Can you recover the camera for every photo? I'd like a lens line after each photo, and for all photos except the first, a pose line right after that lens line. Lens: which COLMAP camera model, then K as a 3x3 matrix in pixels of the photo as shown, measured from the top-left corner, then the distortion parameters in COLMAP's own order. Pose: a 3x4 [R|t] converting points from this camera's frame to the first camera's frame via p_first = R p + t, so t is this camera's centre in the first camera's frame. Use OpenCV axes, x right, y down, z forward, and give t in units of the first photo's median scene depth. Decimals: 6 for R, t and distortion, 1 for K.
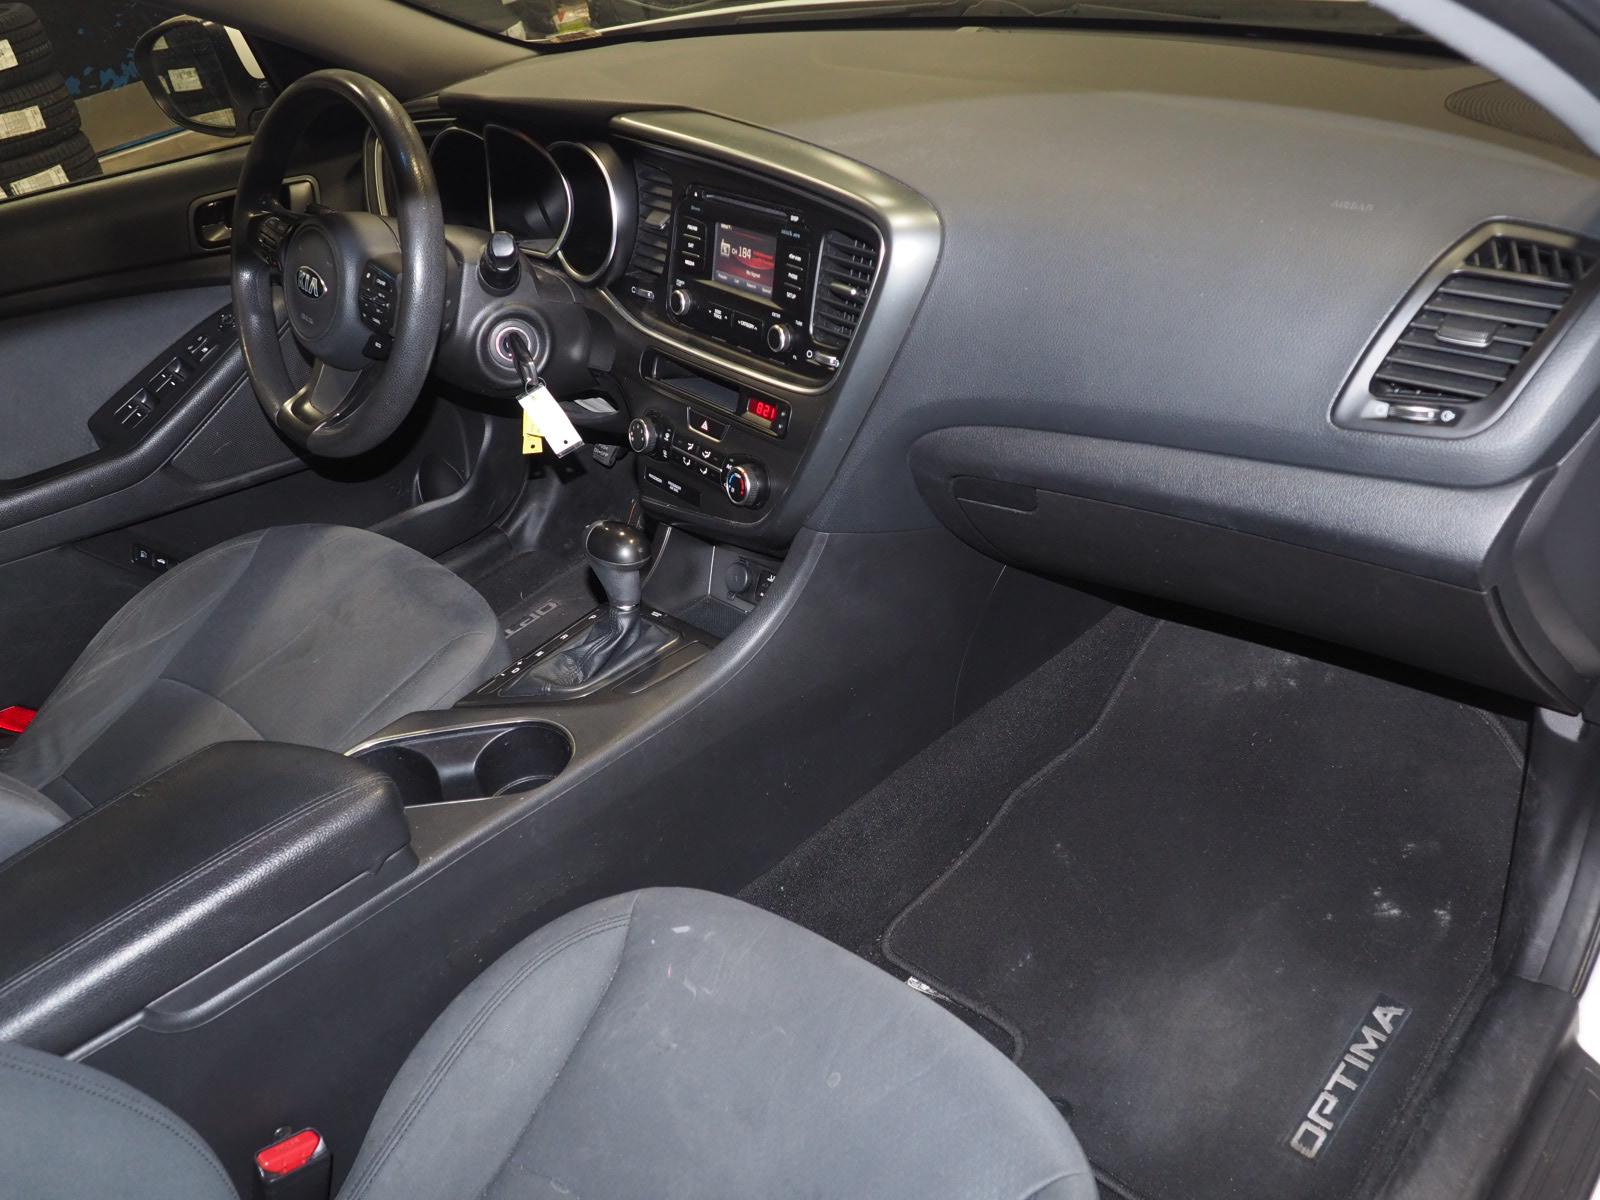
lens RADIAL K [[1253.3, 0, 800.0], [0, 1253.3, 600.0], [0, 0, 1]] dist [-0.016718, -0.005325]
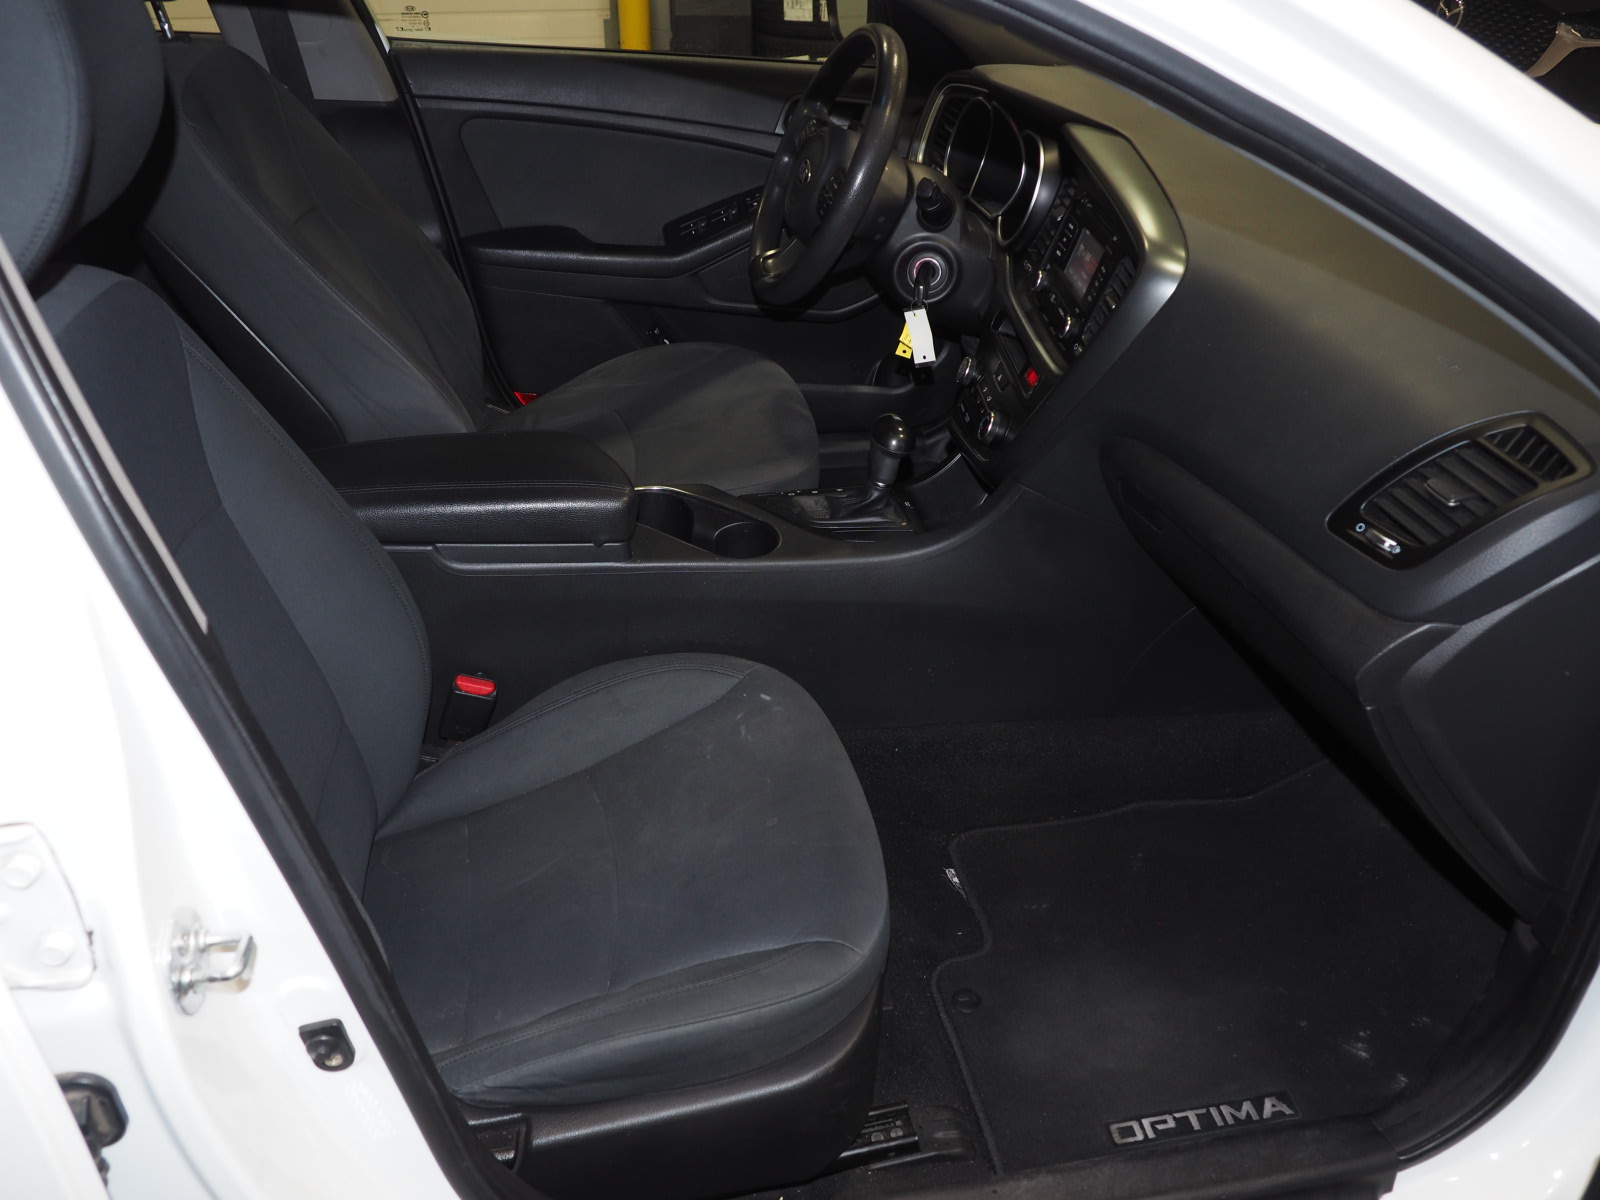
lens RADIAL K [[1253.3, 0, 800.0], [0, 1253.3, 600.0], [0, 0, 1]] dist [-0.016718, -0.005325]
pose [[0.798537, 0.446454, -0.403754, 0.383267], [-0.443125, 0.889969, 0.107684, 0.010301], [0.407405, 0.092924, 0.908508, -0.184483]]
